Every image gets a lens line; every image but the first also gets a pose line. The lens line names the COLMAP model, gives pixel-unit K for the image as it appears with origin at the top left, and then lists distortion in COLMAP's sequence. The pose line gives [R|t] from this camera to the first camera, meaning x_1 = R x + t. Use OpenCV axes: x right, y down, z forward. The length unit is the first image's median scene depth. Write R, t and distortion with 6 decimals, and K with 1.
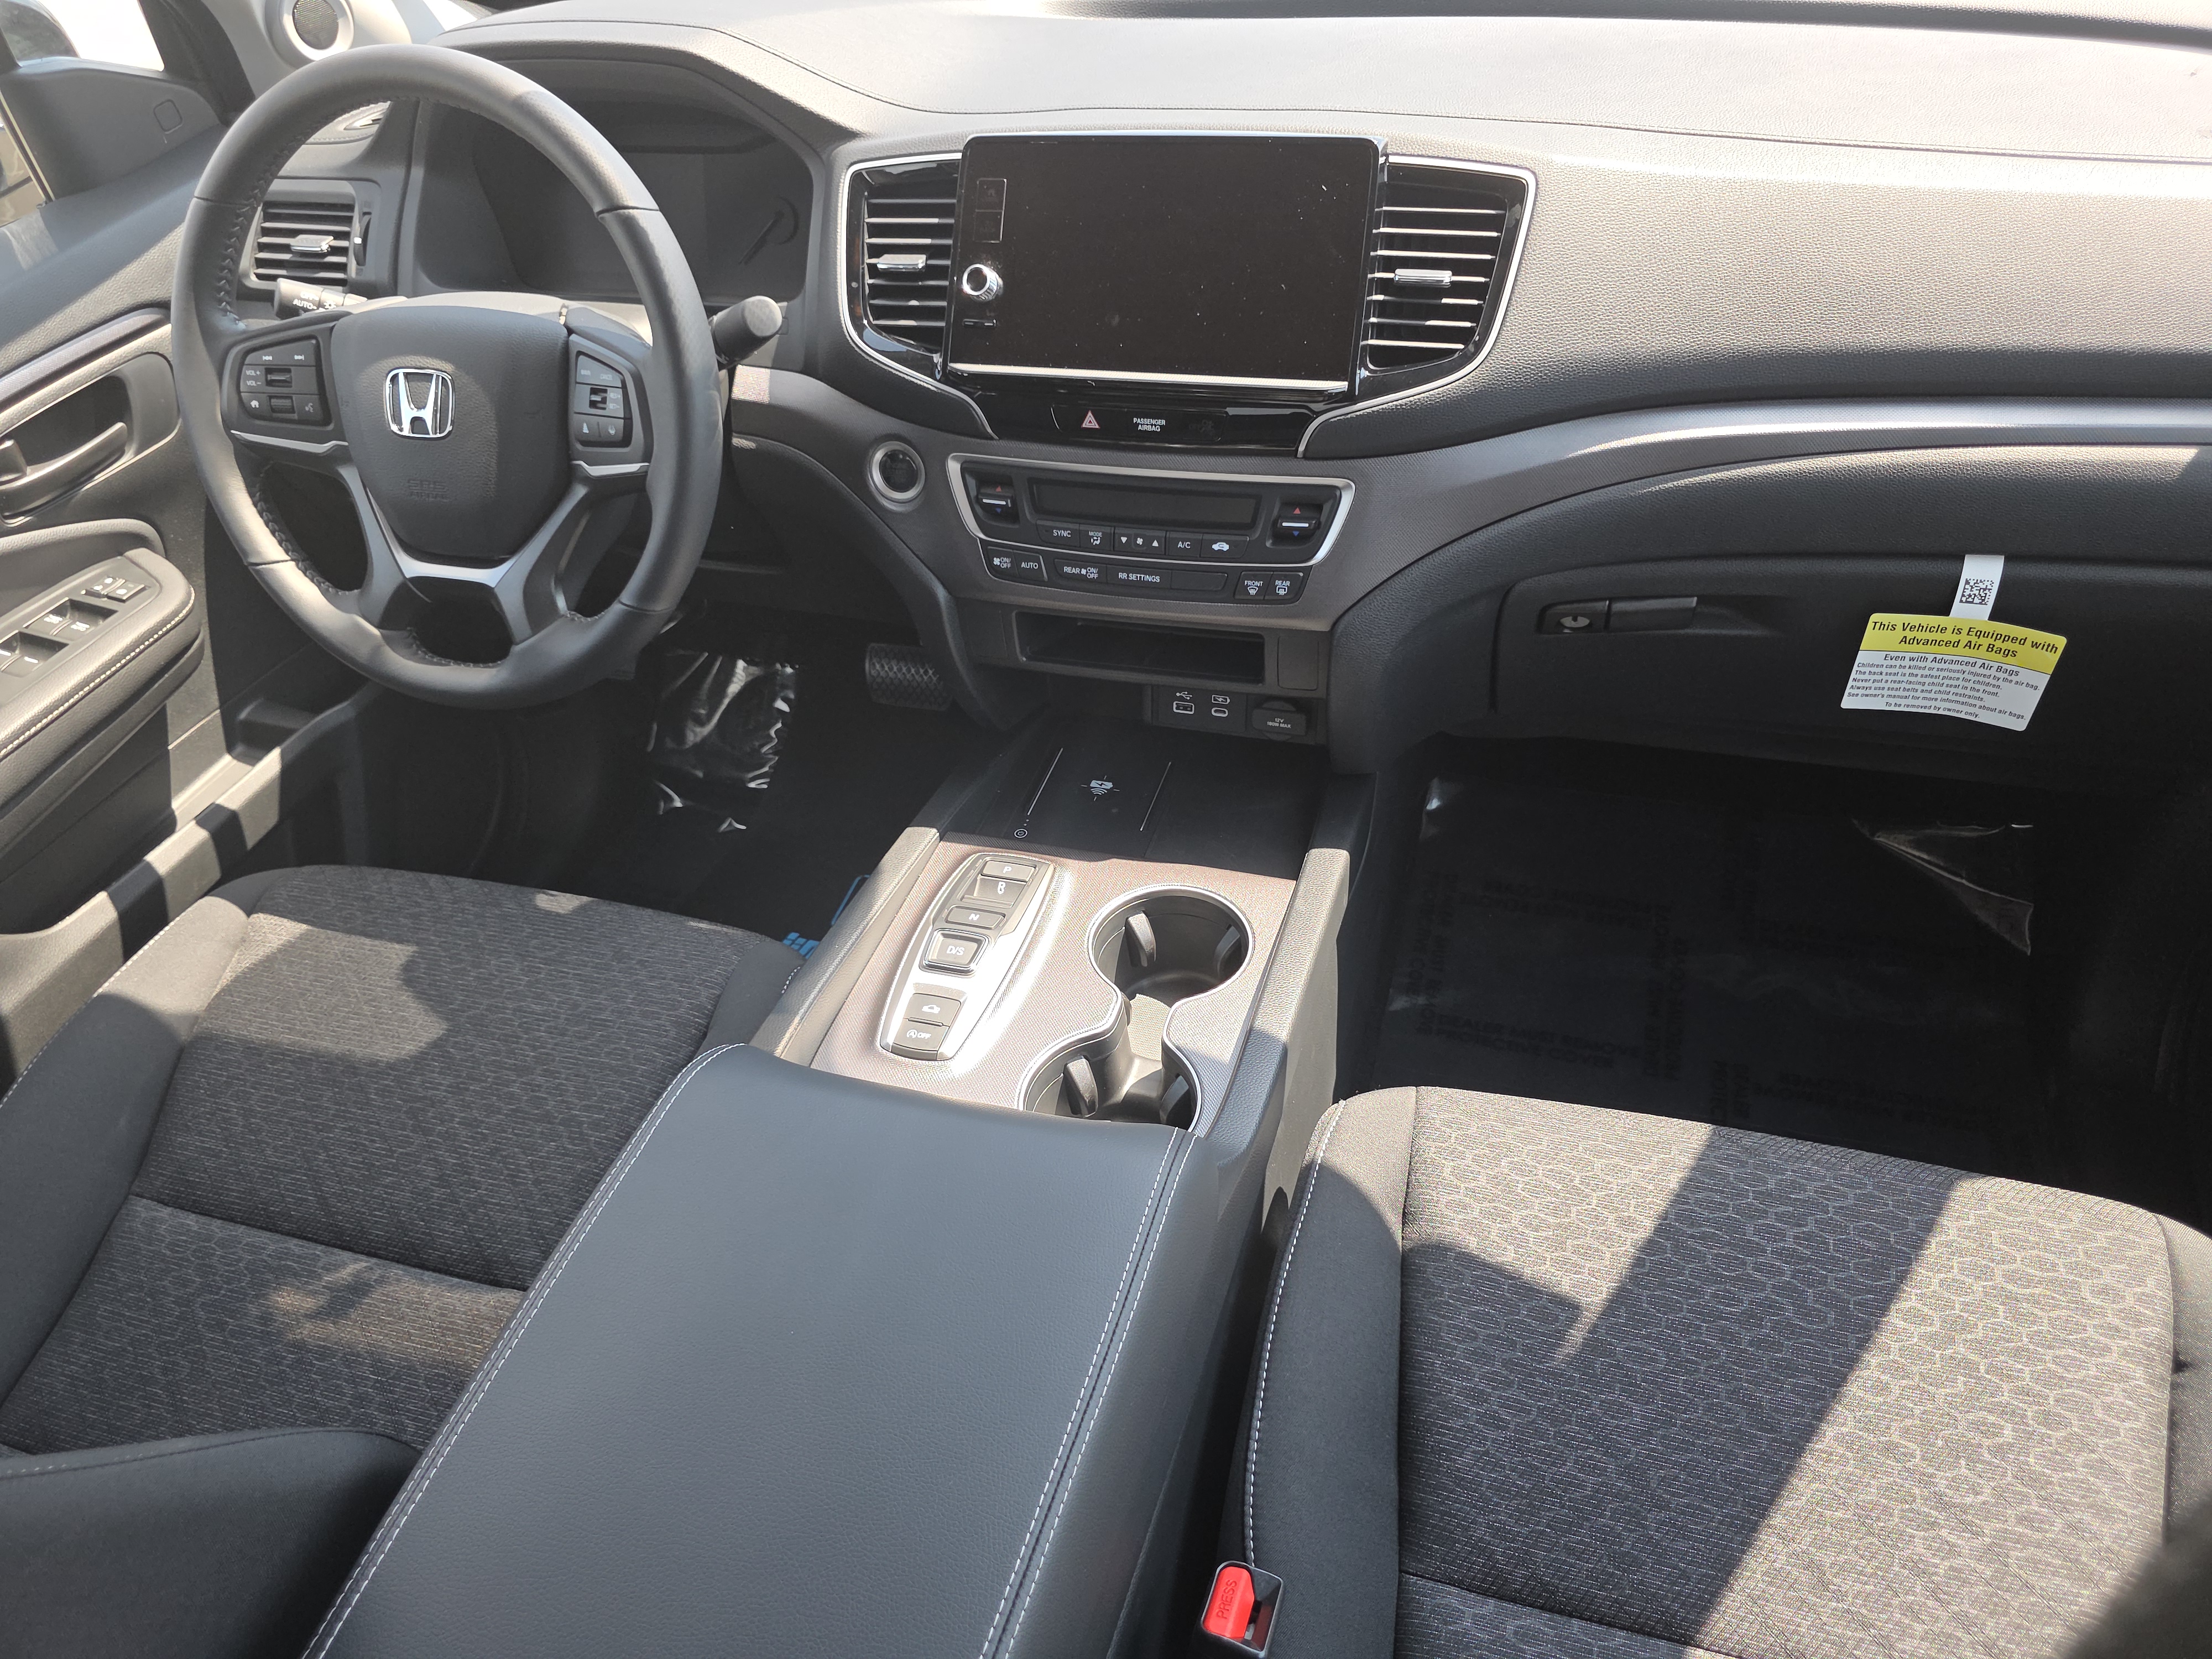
lens RADIAL K [[1498.6, 0, 1106.0], [0, 1498.6, 829.5], [0, 0, 1]] dist [0.040166, -0.047877]
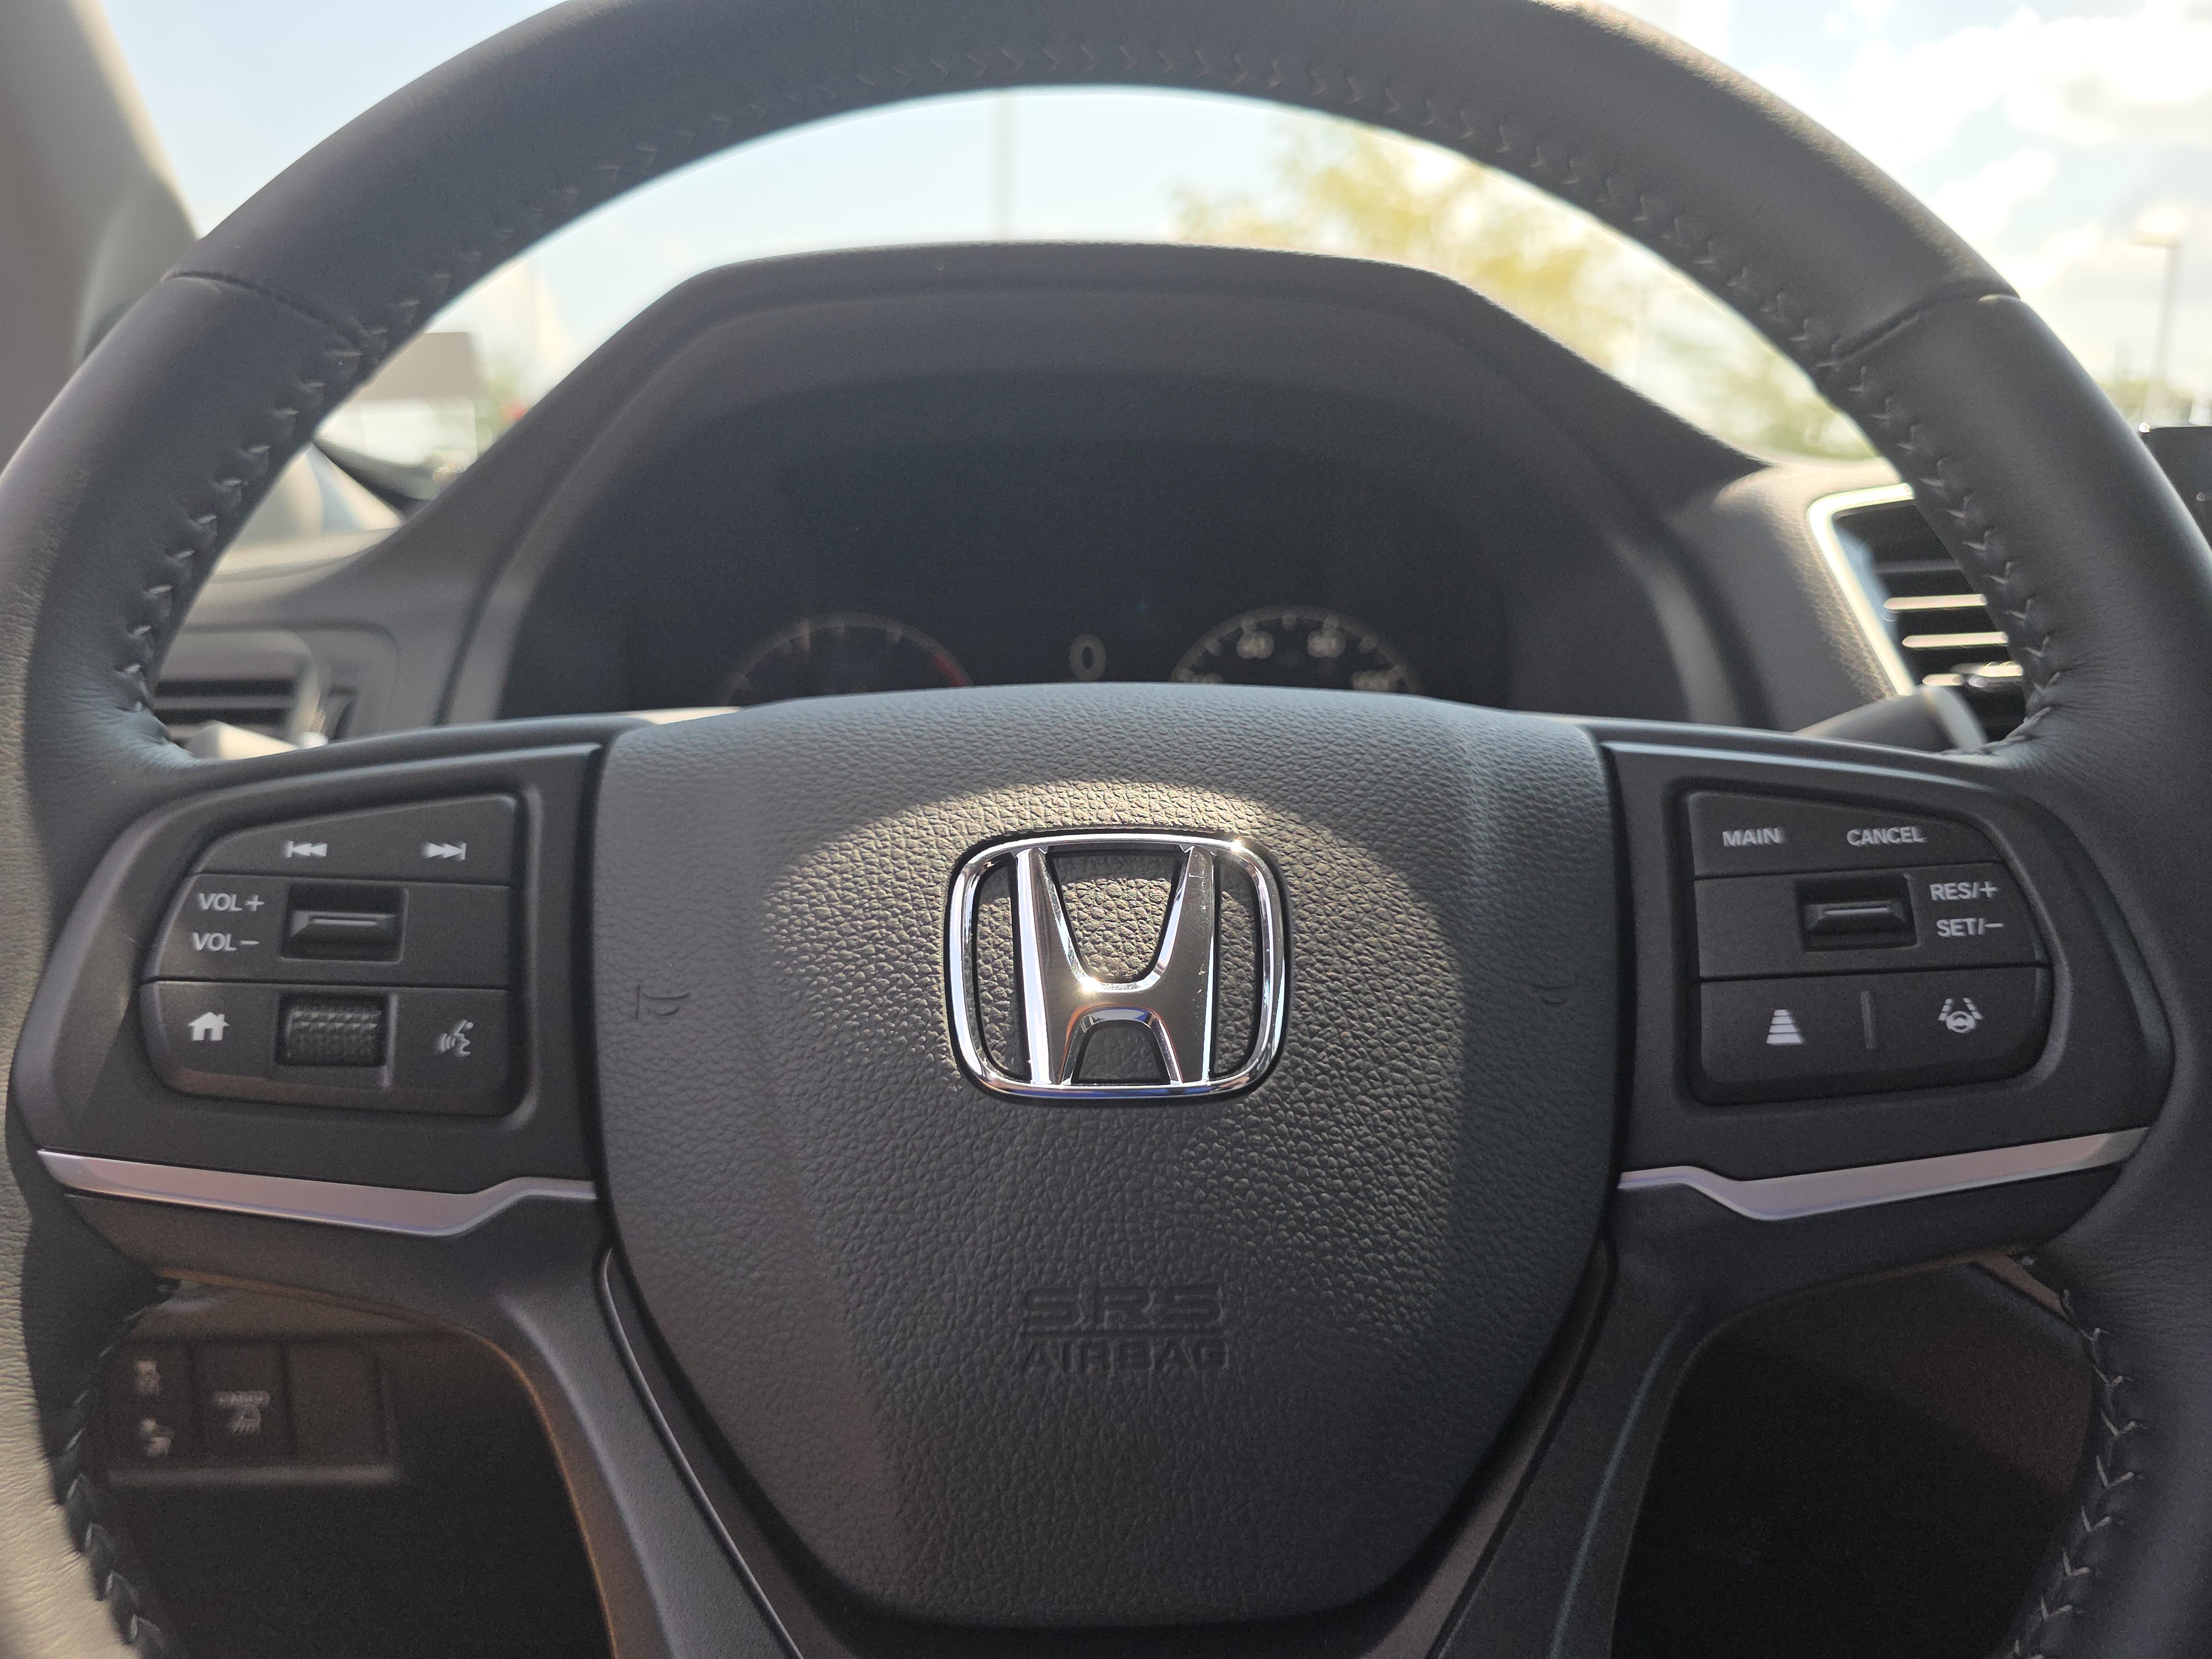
lens RADIAL K [[1498.6, 0, 1106.0], [0, 1498.6, 829.5], [0, 0, 1]] dist [0.040166, -0.047877]
pose [[0.937716, 0.022179, 0.346695, -0.520189], [0.164993, 0.849795, -0.500625, -0.172909], [-0.305723, 0.526647, 0.793207, 0.769115]]
